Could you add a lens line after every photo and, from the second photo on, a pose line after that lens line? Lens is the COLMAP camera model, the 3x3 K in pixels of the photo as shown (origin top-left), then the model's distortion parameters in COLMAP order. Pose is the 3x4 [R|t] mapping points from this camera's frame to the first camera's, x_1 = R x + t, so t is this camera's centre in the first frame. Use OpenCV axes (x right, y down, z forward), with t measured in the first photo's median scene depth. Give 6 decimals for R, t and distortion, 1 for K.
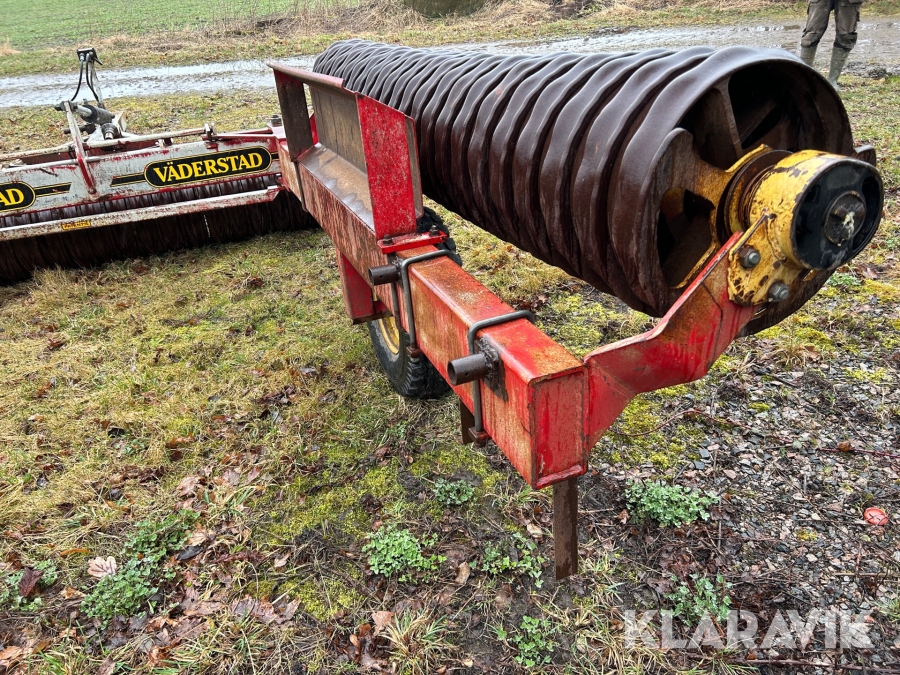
lens RADIAL K [[666.5, 0, 453.8], [0, 666.5, 342.3], [0, 0, 1]] dist [0.075190, -0.084019]
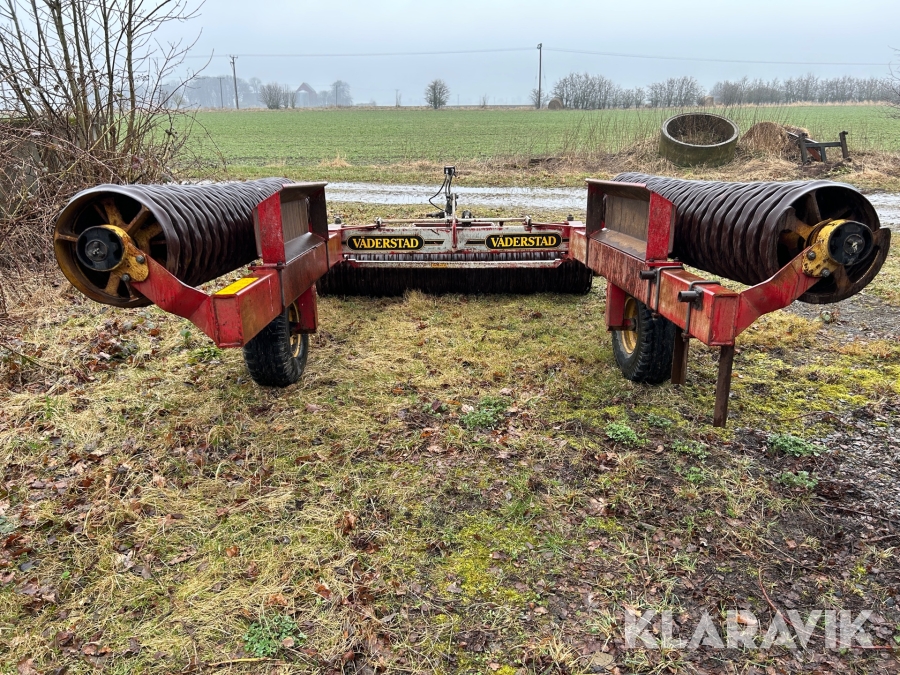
lens RADIAL K [[666.5, 0, 449.9], [0, 666.5, 341.7], [0, 0, 1]] dist [0.075190, -0.084019]
pose [[0.937163, 0.164023, -0.307932, -0.002667], [-0.217531, 0.964743, -0.148156, 0.258061], [0.272775, 0.205831, 0.939802, -0.513459]]
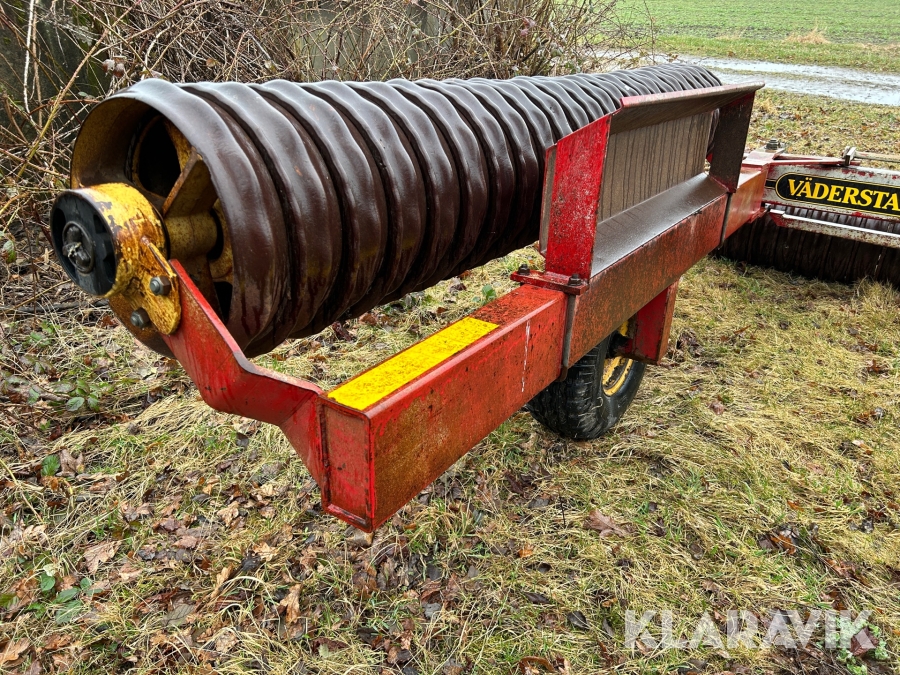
lens RADIAL K [[666.5, 0, 457.7], [0, 666.5, 340.9], [0, 0, 1]] dist [0.075190, -0.084019]
pose [[0.570461, 0.446742, -0.689200, -0.280081], [-0.444368, 0.873587, 0.198452, 0.037814], [0.690733, 0.193049, 0.696865, -0.034210]]
